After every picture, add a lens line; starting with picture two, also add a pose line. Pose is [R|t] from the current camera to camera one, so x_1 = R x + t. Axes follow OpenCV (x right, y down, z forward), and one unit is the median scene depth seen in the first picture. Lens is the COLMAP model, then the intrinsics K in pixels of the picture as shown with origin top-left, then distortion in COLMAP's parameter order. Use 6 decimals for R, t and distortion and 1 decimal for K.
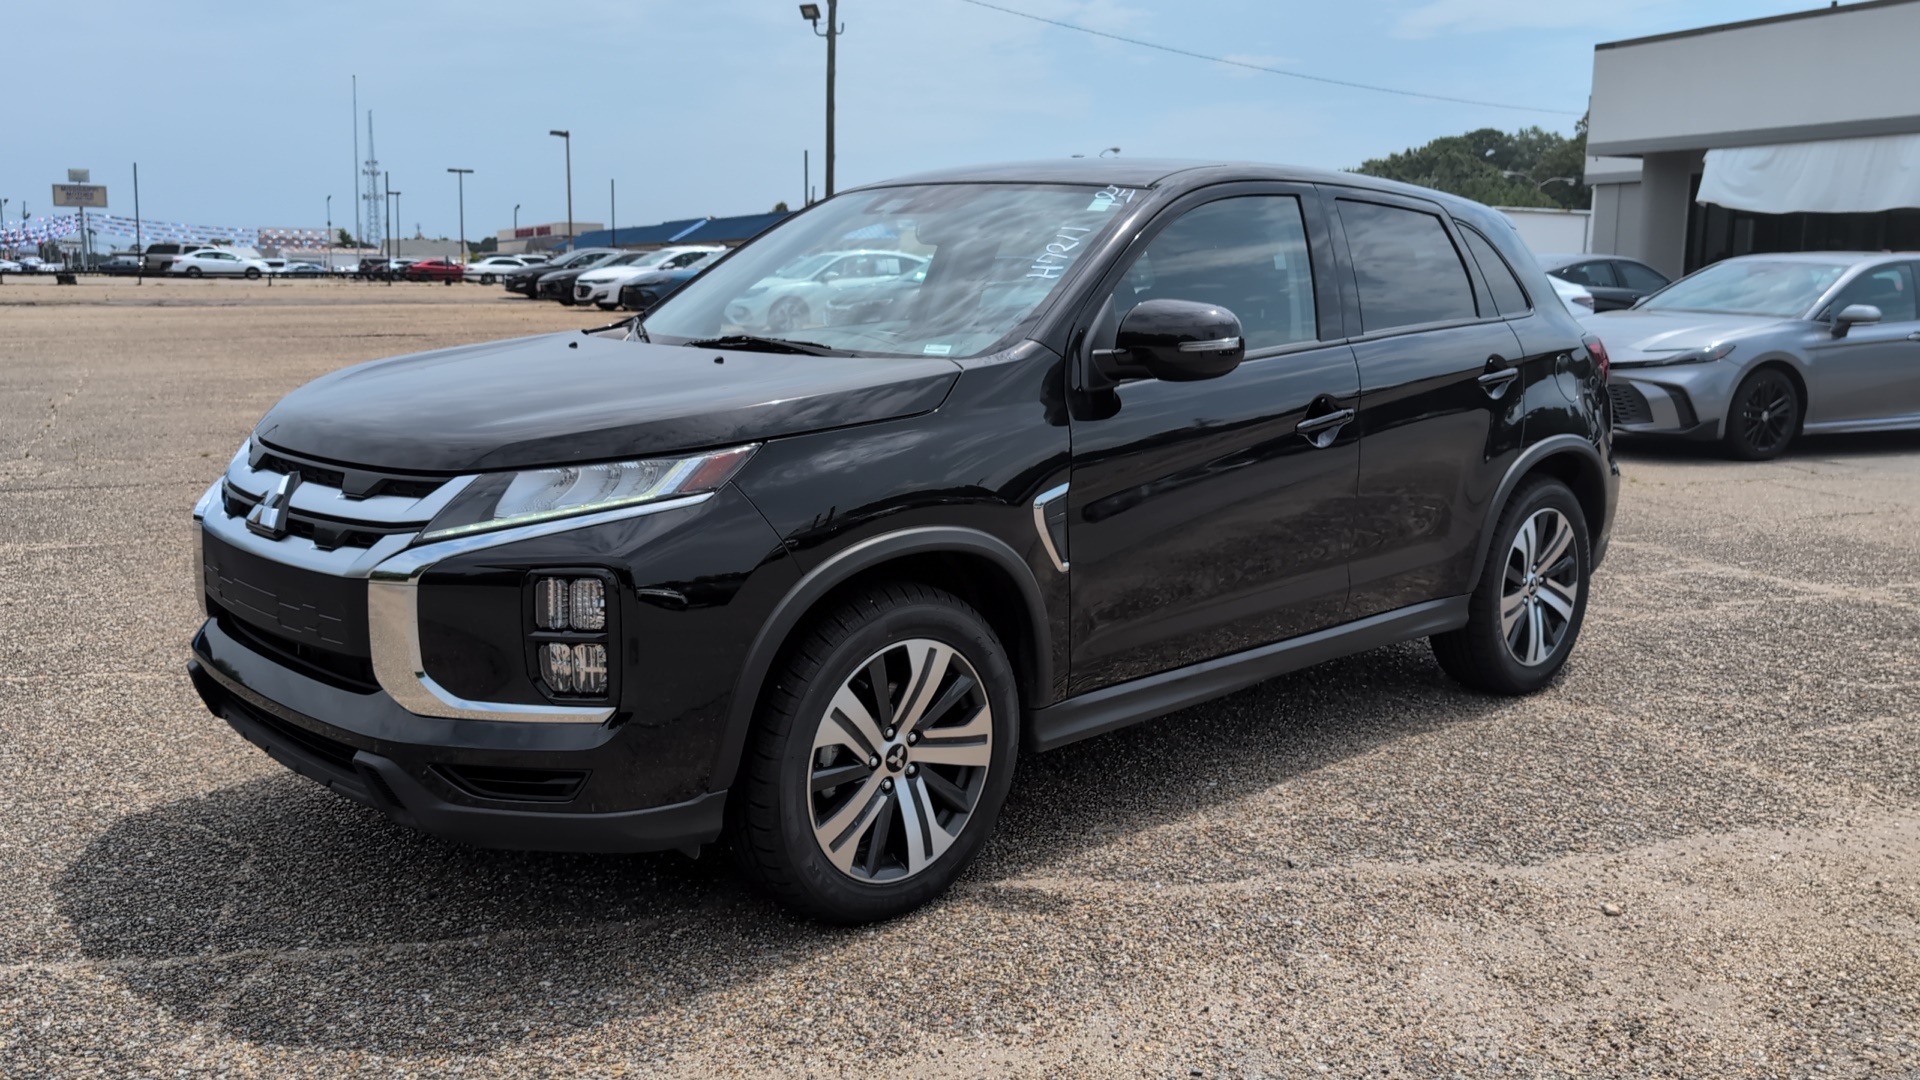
lens RADIAL K [[1613.2, 0, 960.9], [0, 1613.2, 533.5], [0, 0, 1]] dist [0.019529, -0.036293]
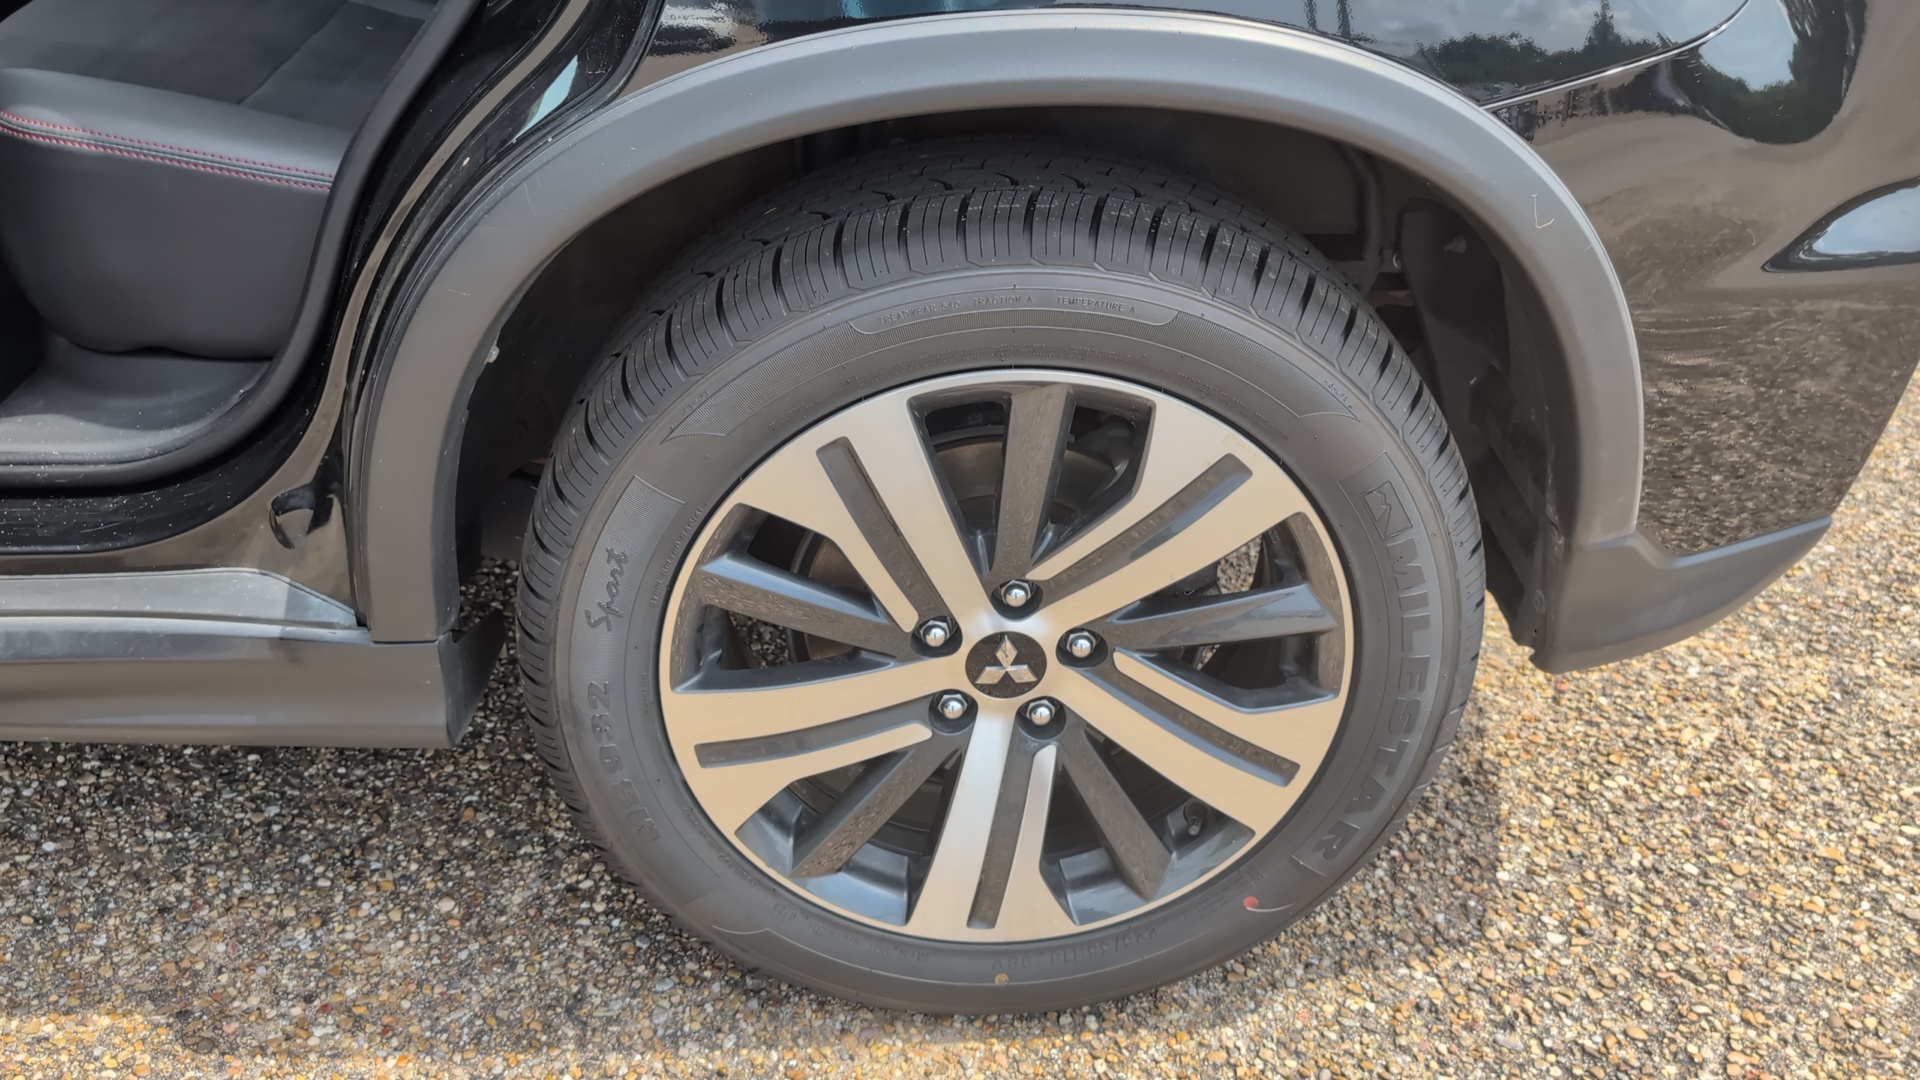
lens RADIAL K [[1613.2, 0, 971.7], [0, 1613.2, 535.3], [0, 0, 1]] dist [0.019529, -0.036293]
pose [[0.764100, 0.338669, -0.549049, 0.688074], [-0.122956, 0.911965, 0.391411, -0.109290], [0.633272, -0.231568, 0.738473, 1.208011]]
